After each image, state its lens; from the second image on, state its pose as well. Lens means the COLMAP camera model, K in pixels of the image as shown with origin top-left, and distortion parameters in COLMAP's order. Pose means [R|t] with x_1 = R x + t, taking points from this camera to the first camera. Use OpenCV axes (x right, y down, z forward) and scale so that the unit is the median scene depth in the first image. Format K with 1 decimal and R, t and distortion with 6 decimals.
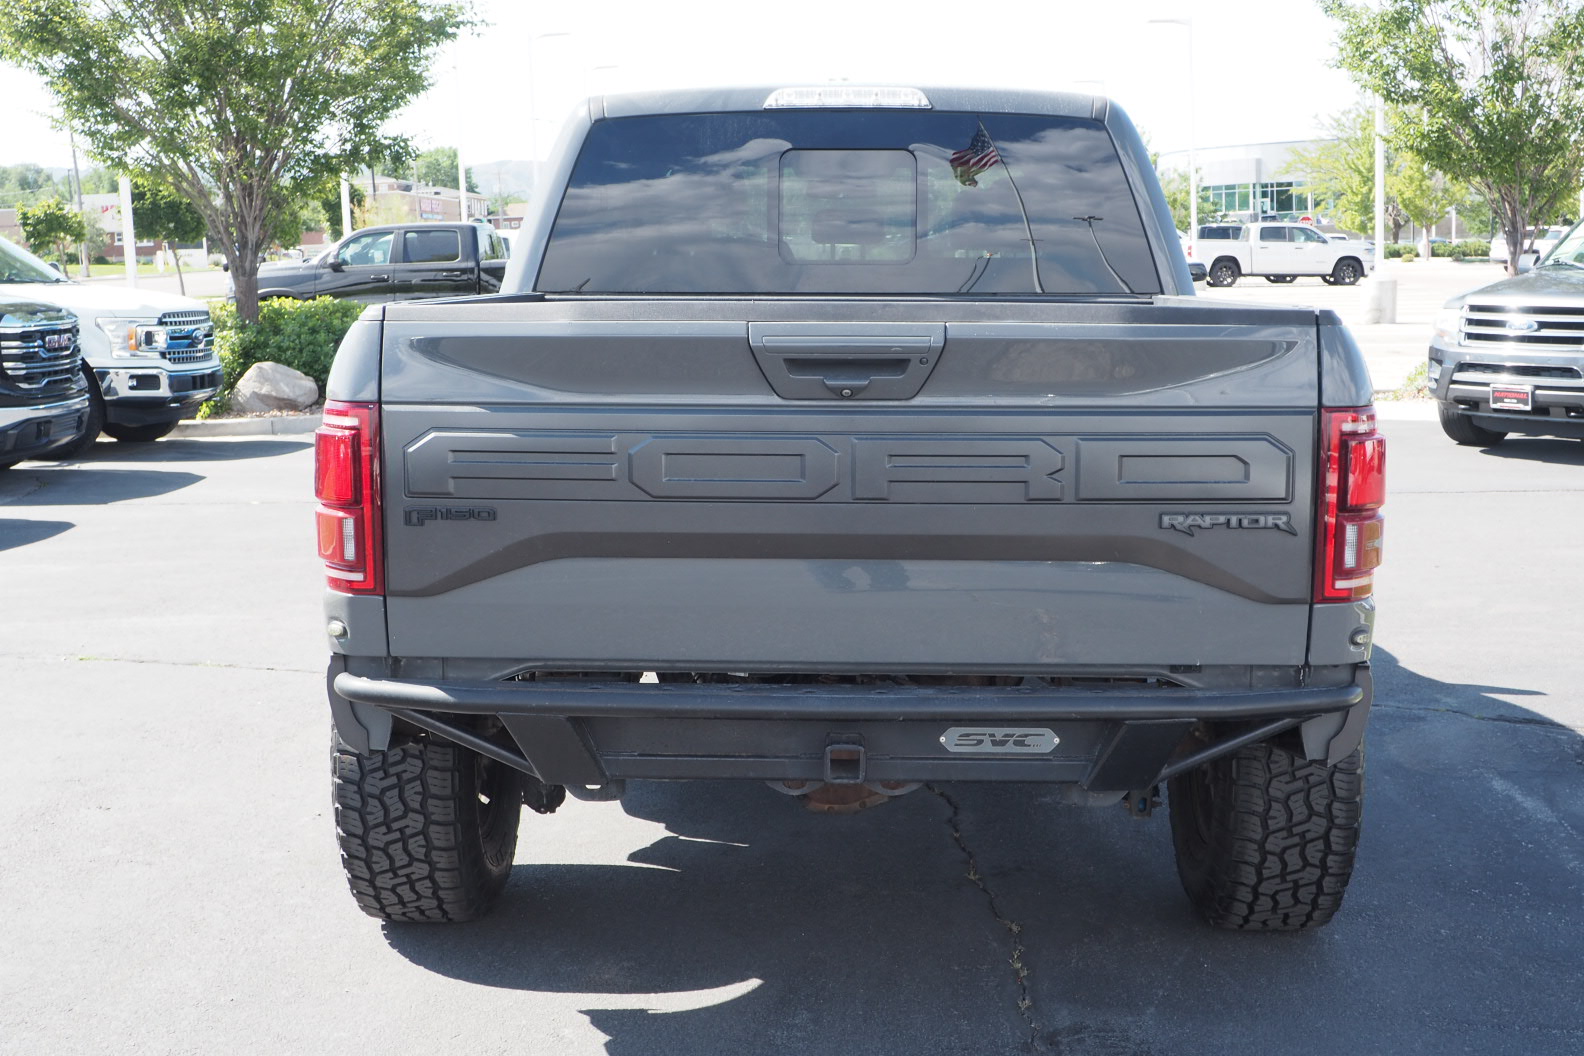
lens RADIAL K [[1949.5, 0, 792.0], [0, 1949.5, 528.0], [0, 0, 1]] dist [0.009088, 0.048753]
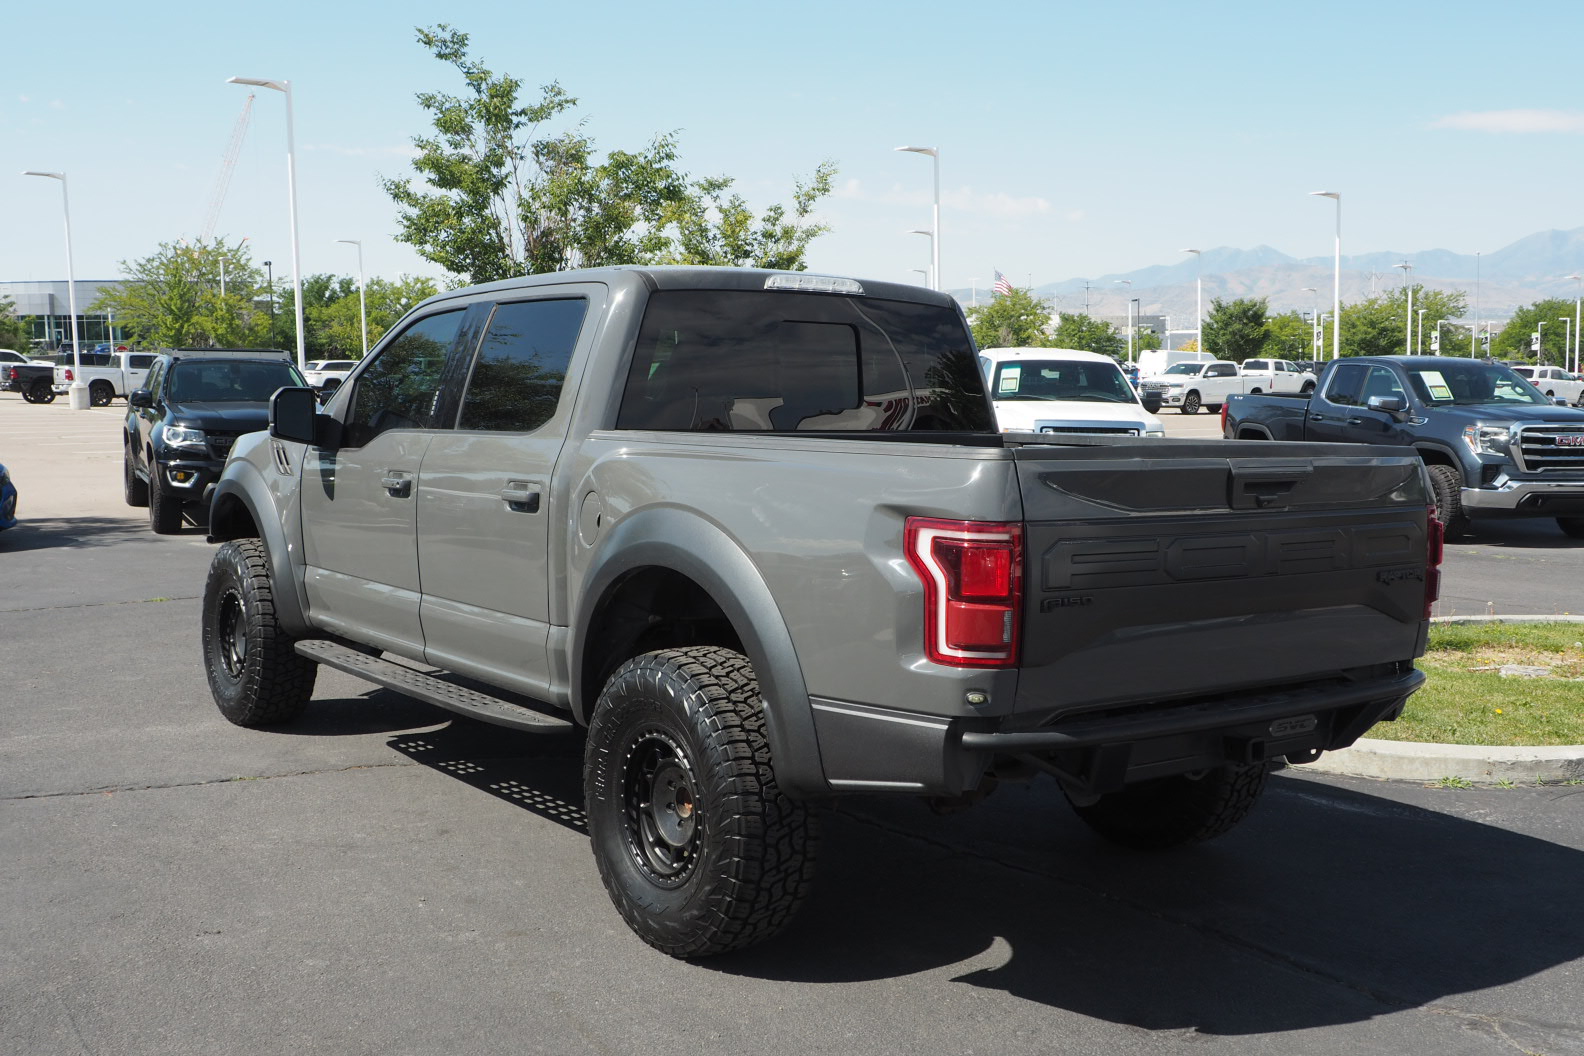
lens RADIAL K [[1616.5, 0, 715.0], [0, 1616.5, 531.0], [0, 0, 1]] dist [0.015172, -0.009916]
pose [[0.796290, -0.040335, 0.603569, -0.787802], [0.067440, 0.997474, -0.022315, -0.036124], [-0.601144, 0.058473, 0.796999, 0.189113]]
